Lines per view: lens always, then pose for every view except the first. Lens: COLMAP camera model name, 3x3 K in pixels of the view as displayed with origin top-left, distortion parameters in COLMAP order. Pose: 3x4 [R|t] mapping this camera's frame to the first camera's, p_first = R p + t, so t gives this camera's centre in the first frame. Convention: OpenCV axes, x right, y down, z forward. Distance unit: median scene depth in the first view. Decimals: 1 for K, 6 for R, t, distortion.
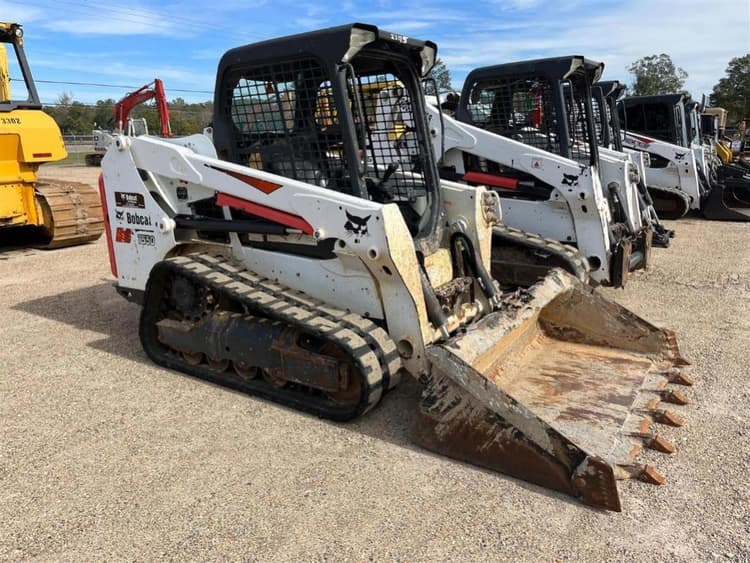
lens RADIAL K [[569.0, 0, 385.5], [0, 569.0, 290.1], [0, 0, 1]] dist [0.061437, 0.000456]
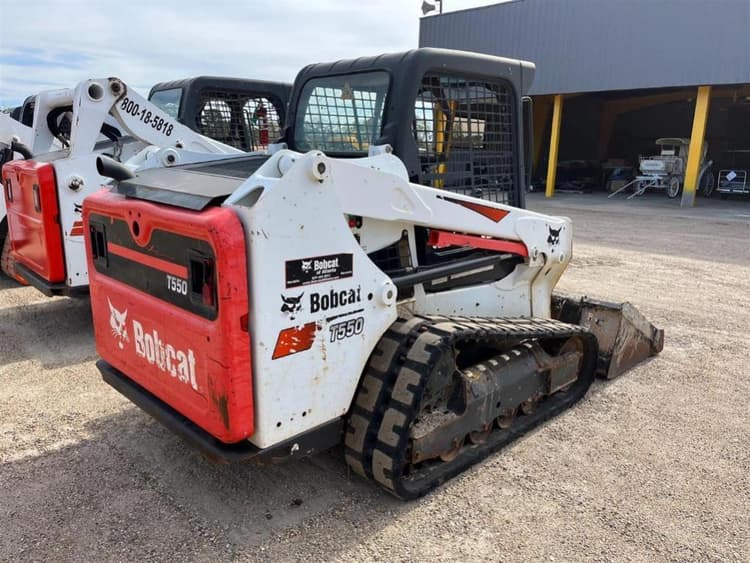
lens RADIAL K [[569.0, 0, 385.5], [0, 569.0, 290.1], [0, 0, 1]] dist [0.061437, 0.000456]
pose [[0.182248, -0.205869, 0.961459, -0.978264], [0.226570, 0.960314, 0.162677, -0.215430], [-0.956792, 0.188190, 0.221659, 0.836270]]
